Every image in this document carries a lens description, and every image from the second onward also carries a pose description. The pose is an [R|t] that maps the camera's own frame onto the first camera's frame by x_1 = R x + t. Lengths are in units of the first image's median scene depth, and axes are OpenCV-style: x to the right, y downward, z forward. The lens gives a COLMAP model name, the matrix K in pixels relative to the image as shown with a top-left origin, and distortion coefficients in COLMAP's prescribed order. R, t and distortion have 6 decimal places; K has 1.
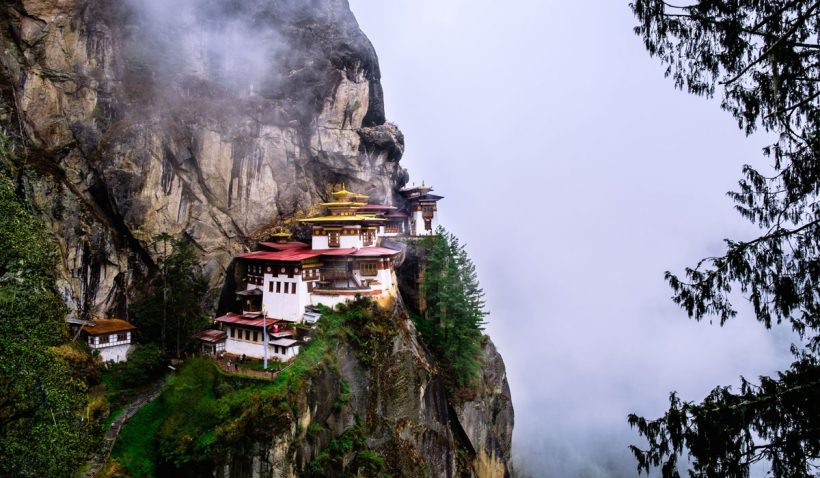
lens RADIAL K [[620.6, 0, 407.5], [0, 620.6, 228.6], [0, 0, 1]] dist [-0.040782, 0.008474]
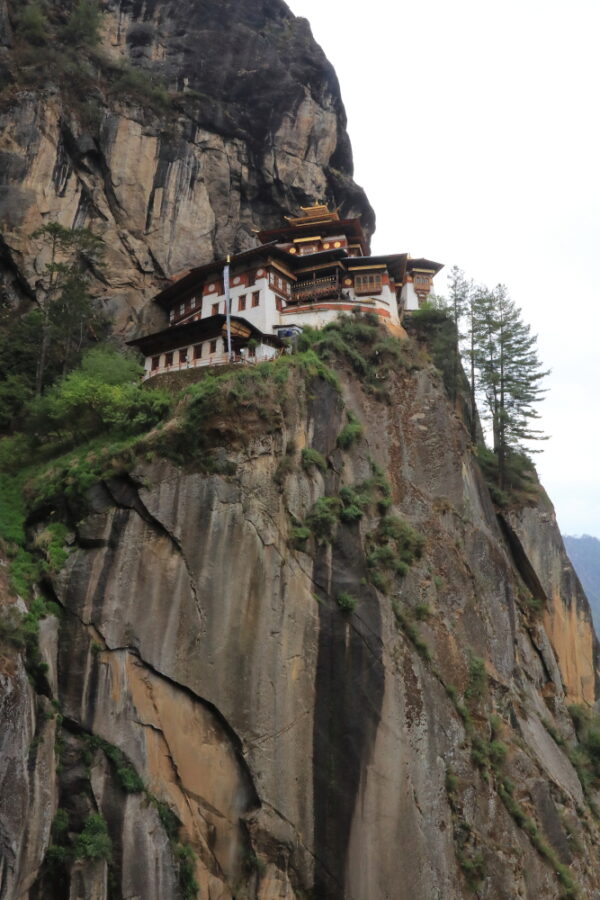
lens RADIAL K [[725.3, 0, 269.6], [0, 725.3, 430.2], [0, 0, 1]] dist [-0.005506, 0.000250]
pose [[0.999890, 0.014597, 0.002799, -0.156963], [-0.013536, 0.972122, -0.234084, 0.370735], [-0.006138, 0.234020, 0.972212, 0.287523]]
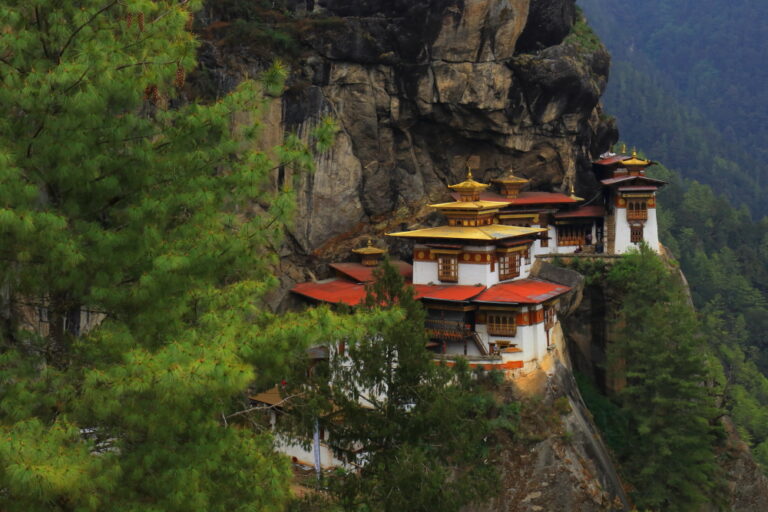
lens RADIAL K [[1487.6, 0, 358.6], [0, 1487.6, 263.1], [0, 0, 1]] dist [-0.017229, 0.000000]
pose [[0.958039, 0.030106, -0.285053, 0.194493], [-0.001641, 0.995029, 0.099573, -0.124372], [0.286634, -0.094927, 0.953326, -0.344217]]
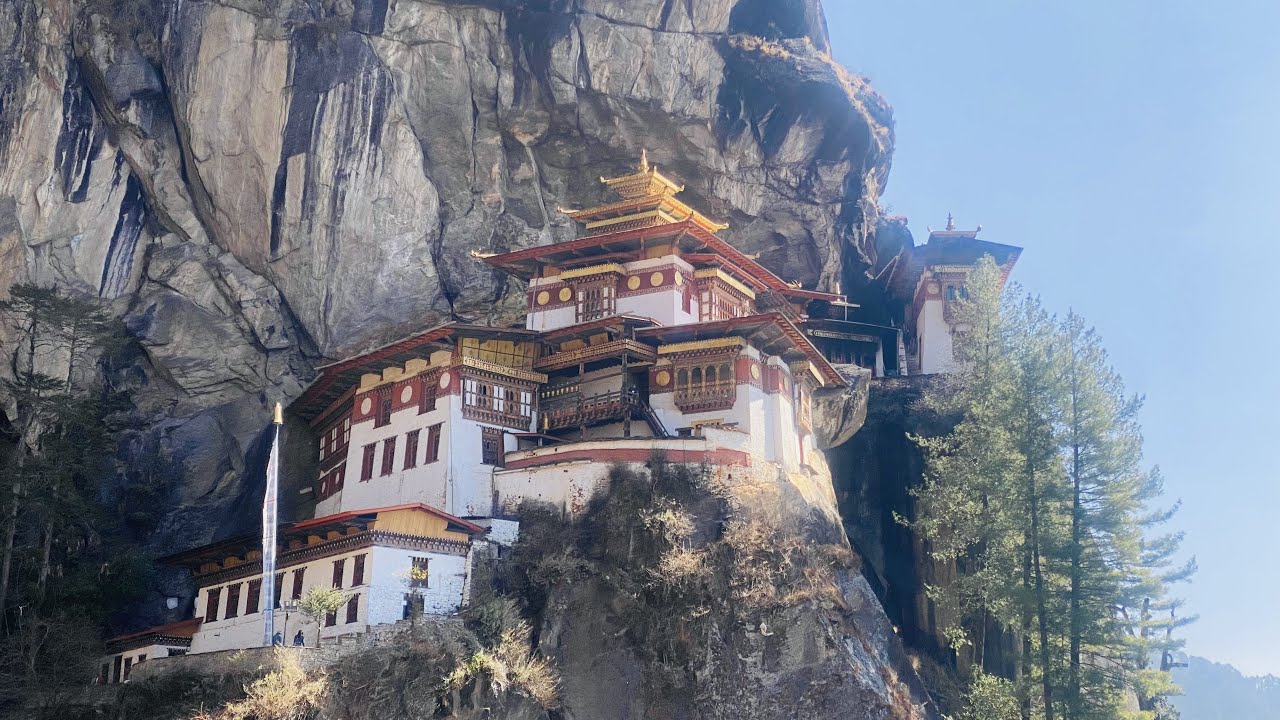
lens RADIAL K [[1837.7, 0, 641.2], [0, 1837.7, 363.7], [0, 0, 1]] dist [0.127413, 0.000000]
pose [[0.973713, -0.040133, -0.224214, 0.088524], [-0.021789, 0.963430, -0.267071, 0.260923], [0.226733, 0.264936, 0.937230, 0.215907]]
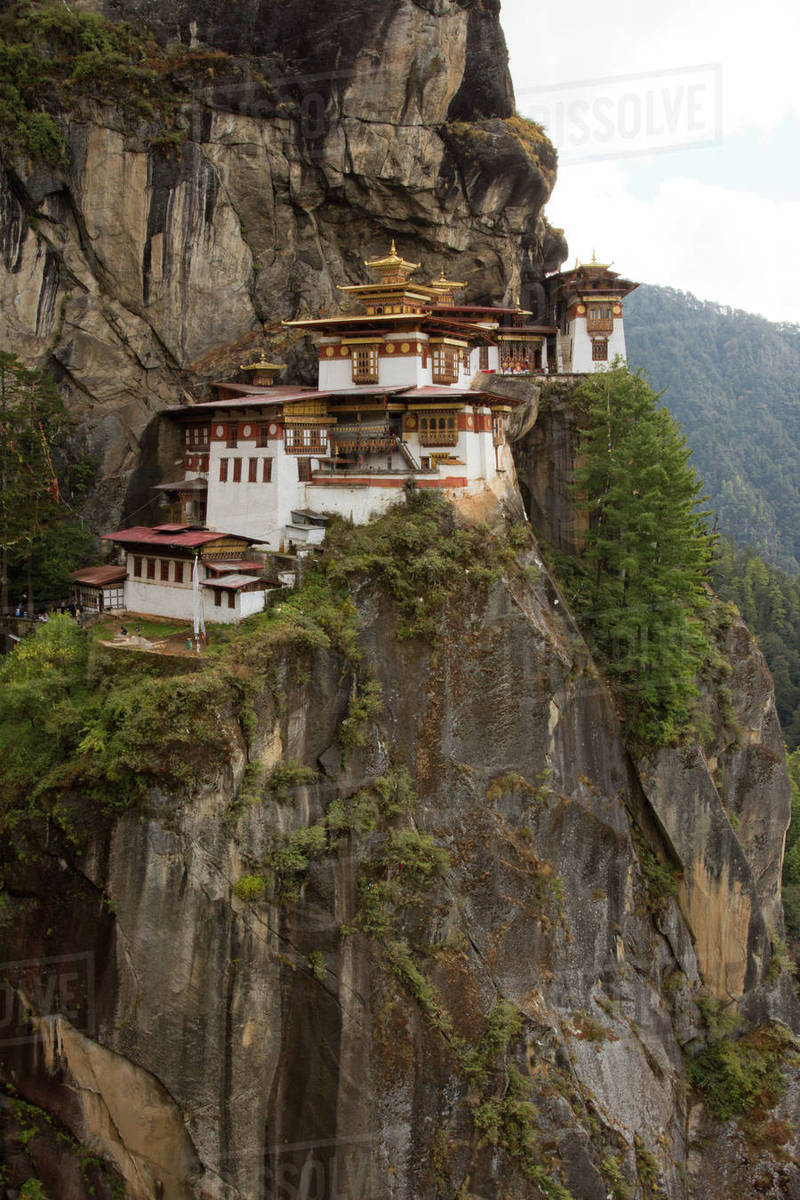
lens RADIAL K [[1311.3, 0, 387.4], [0, 1311.3, 579.4], [0, 0, 1]] dist [-0.053268, 0.000000]
pose [[0.979783, 0.027240, -0.198198, 0.082810], [-0.009116, 0.995737, 0.091789, 0.081001], [0.199853, -0.088126, 0.975855, 0.085496]]
